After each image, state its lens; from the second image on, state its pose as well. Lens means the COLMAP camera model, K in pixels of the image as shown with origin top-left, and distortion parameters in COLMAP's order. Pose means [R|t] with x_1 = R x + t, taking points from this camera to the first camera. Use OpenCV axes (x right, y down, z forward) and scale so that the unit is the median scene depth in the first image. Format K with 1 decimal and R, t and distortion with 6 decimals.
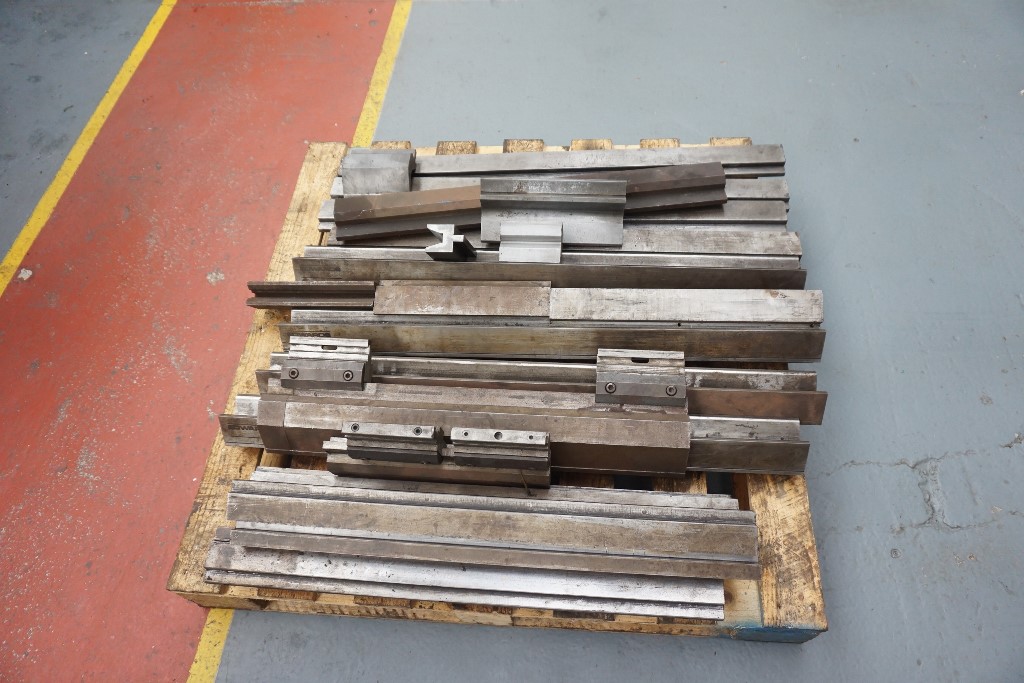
lens RADIAL K [[699.4, 0, 514.9], [0, 699.4, 339.2], [0, 0, 1]] dist [-0.039943, 0.023976]
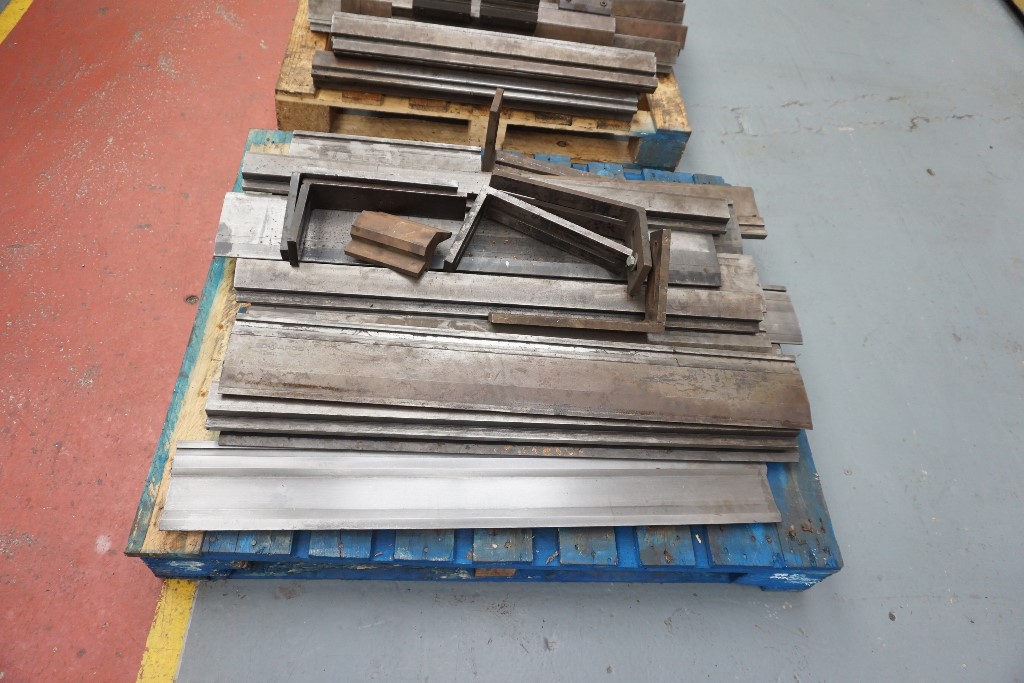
lens RADIAL K [[699.4, 0, 514.2], [0, 699.4, 333.6], [0, 0, 1]] dist [-0.039943, 0.023976]
pose [[0.969312, 0.036642, 0.243086, -0.349886], [-0.023410, 0.998094, -0.057102, 0.937697], [-0.244715, 0.049659, 0.968322, -0.508119]]
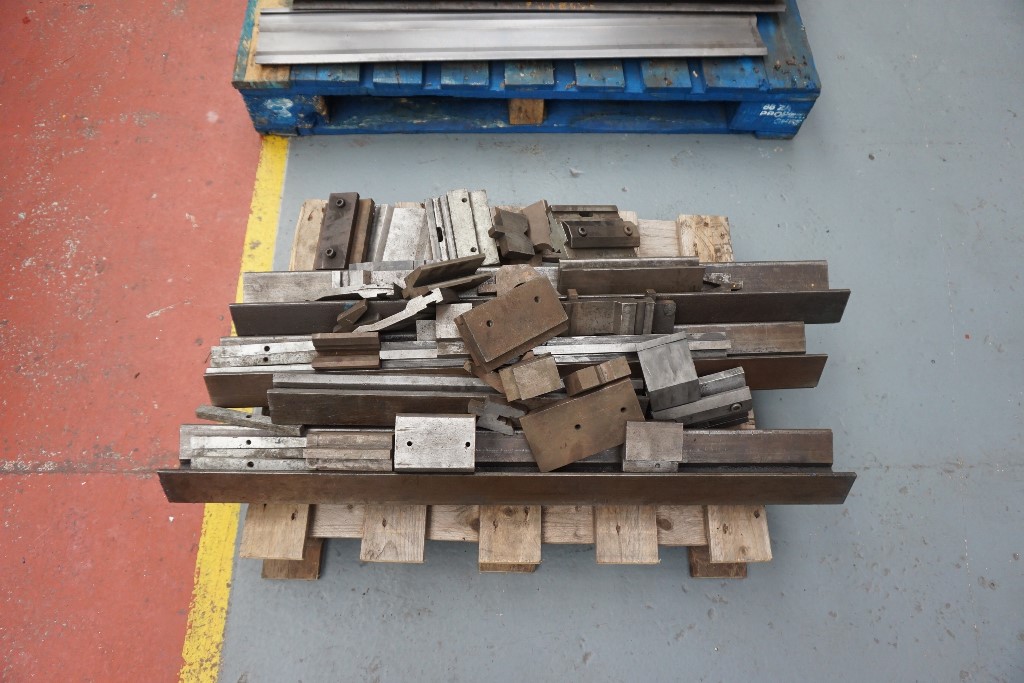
lens RADIAL K [[699.4, 0, 515.0], [0, 699.4, 338.7], [0, 0, 1]] dist [-0.039943, 0.023976]
pose [[0.984633, -0.062656, 0.163007, -0.362233], [0.040427, 0.989846, 0.136277, 1.452312], [-0.169890, -0.127593, 0.977168, -0.755021]]
